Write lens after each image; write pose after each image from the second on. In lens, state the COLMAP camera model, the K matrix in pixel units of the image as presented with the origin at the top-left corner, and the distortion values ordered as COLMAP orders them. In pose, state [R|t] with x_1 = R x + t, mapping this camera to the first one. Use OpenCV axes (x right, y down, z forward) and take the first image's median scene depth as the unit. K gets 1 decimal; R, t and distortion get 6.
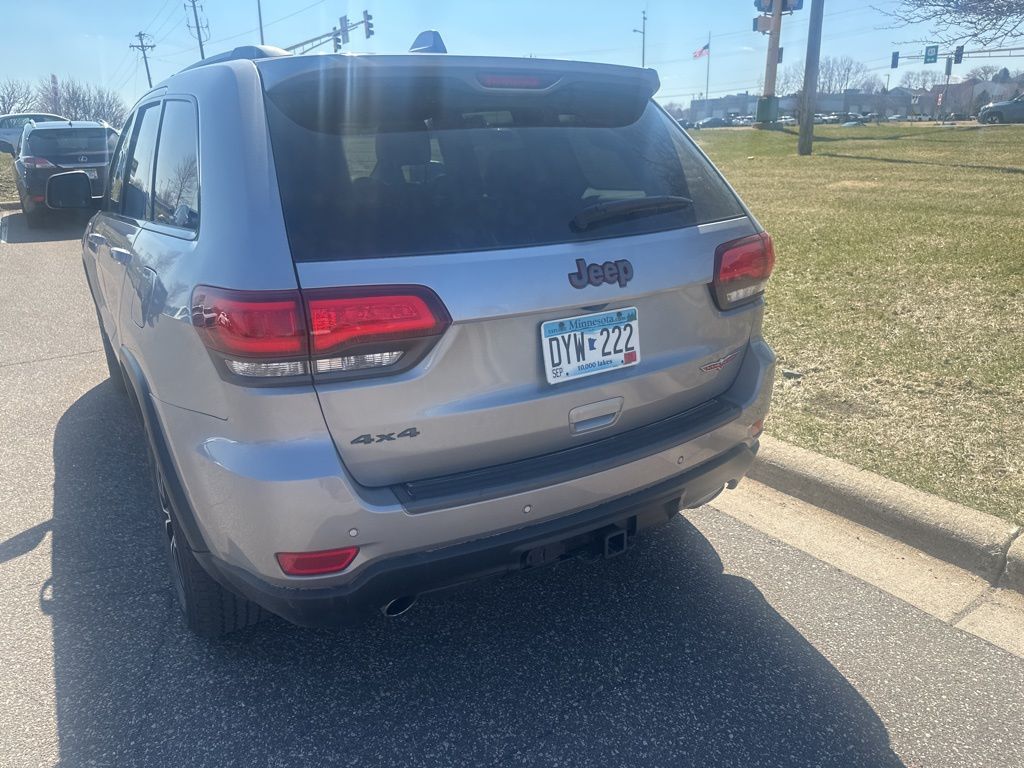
lens RADIAL K [[709.3, 0, 505.2], [0, 709.3, 386.4], [0, 0, 1]] dist [0.017195, -0.020510]
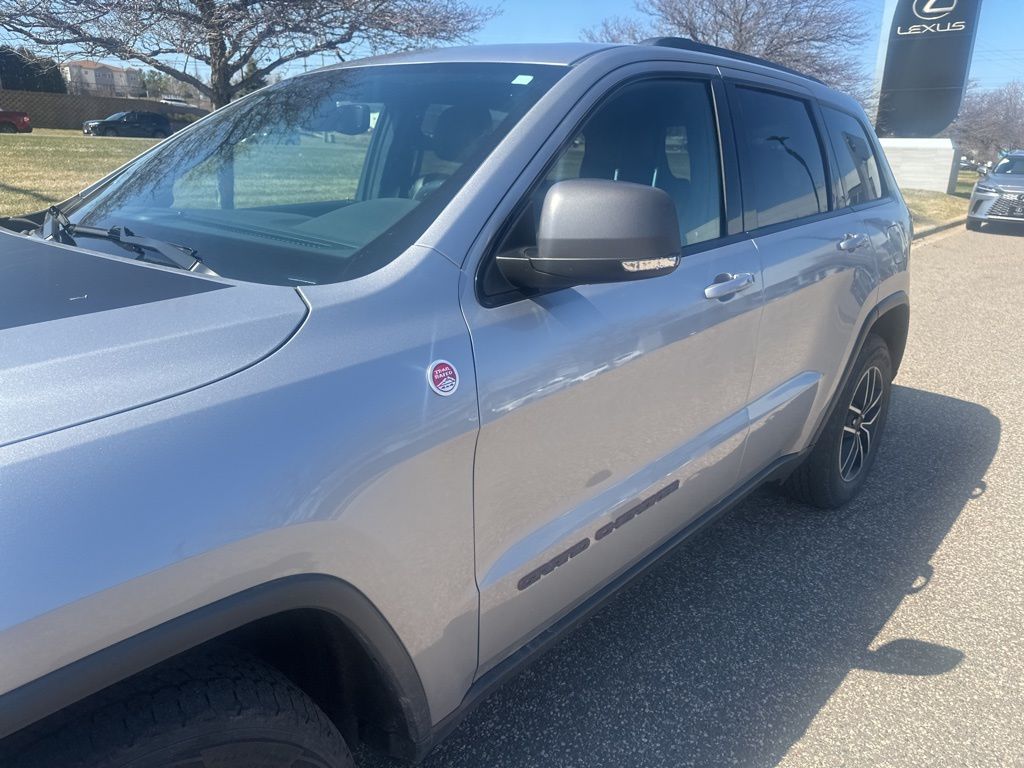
lens RADIAL K [[707.2, 0, 518.8], [0, 707.2, 388.7], [0, 0, 1]] dist [0.027935, -0.031274]
pose [[-0.273348, -0.287516, 0.917941, -1.235500], [0.293659, 0.883785, 0.364265, -0.454157], [-0.915994, 0.369133, -0.157149, 1.459083]]
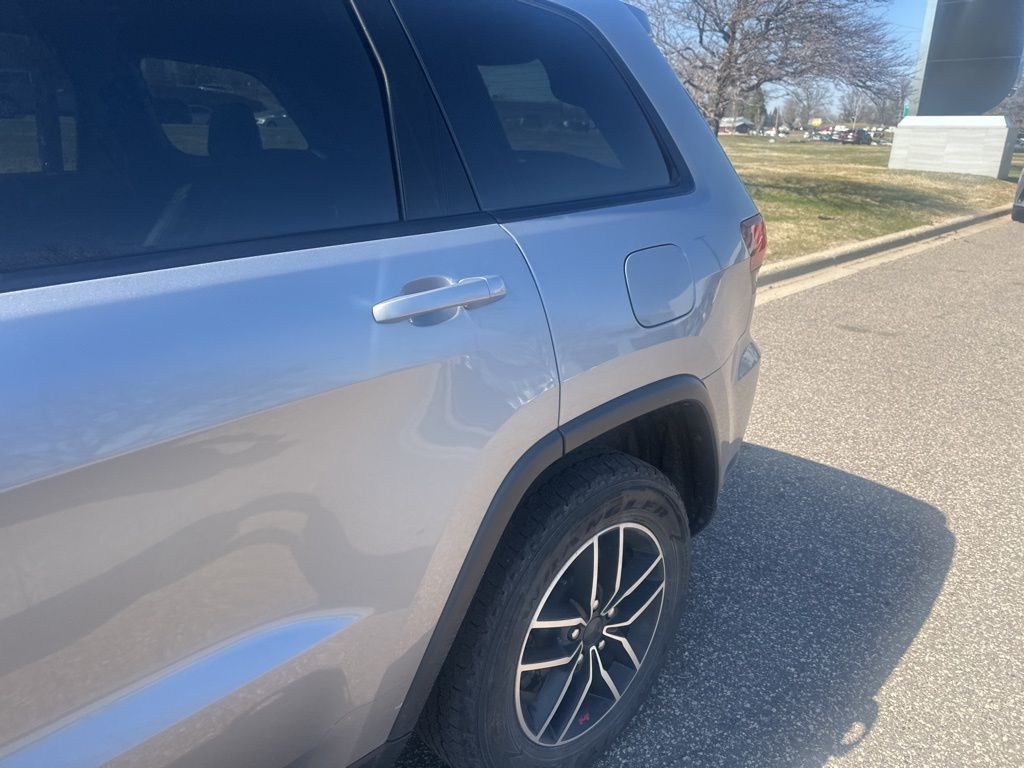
lens RADIAL K [[699.3, 0, 530.9], [0, 699.3, 401.7], [0, 0, 1]] dist [0.026086, -0.027695]
pose [[-0.216603, -0.325260, 0.920483, -0.825209], [0.303267, 0.873803, 0.380128, -0.236072], [-0.927961, 0.361489, -0.090628, 0.850182]]
